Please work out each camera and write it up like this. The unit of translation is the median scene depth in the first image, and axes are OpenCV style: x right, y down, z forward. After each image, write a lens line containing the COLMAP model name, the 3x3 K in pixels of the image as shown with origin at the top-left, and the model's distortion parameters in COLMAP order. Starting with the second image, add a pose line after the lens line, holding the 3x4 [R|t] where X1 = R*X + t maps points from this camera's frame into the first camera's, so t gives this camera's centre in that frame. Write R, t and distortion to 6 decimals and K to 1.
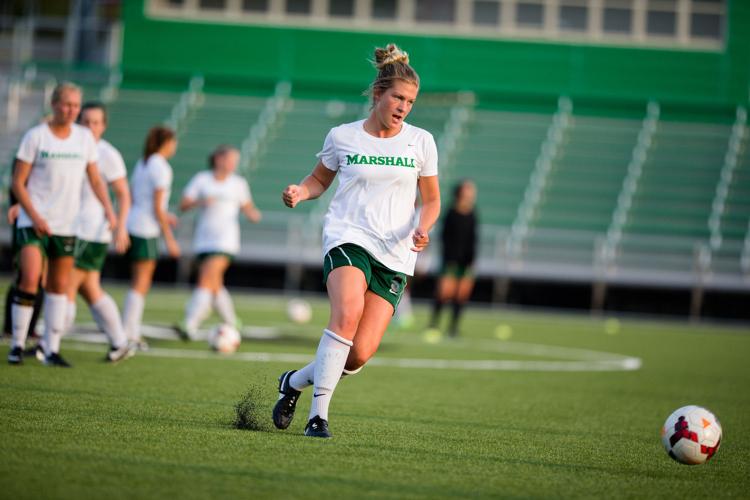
lens RADIAL K [[361.0, 0, 374.0], [0, 361.0, 250.9], [0, 0, 1]] dist [-0.003827, 0.000515]
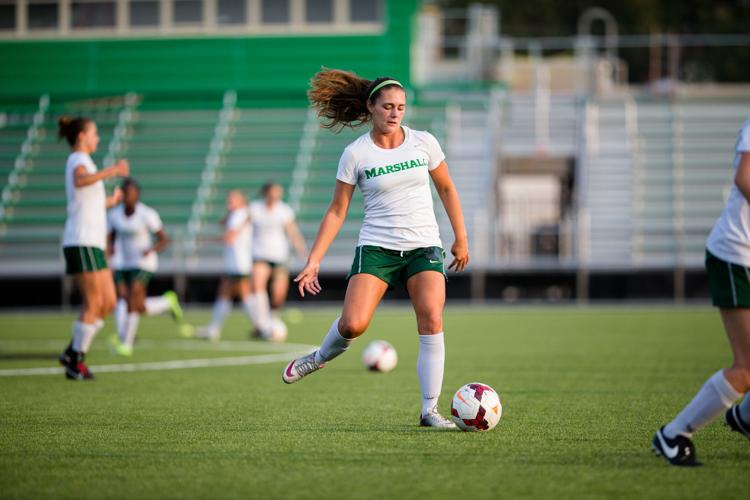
lens RADIAL K [[361.0, 0, 377.1], [0, 361.0, 246.5], [0, 0, 1]] dist [-0.003827, 0.000515]
pose [[0.996919, -0.078041, 0.007931, 0.865381], [0.078170, 0.996787, -0.017456, 0.051987], [-0.006544, 0.018023, 0.999816, 0.002122]]
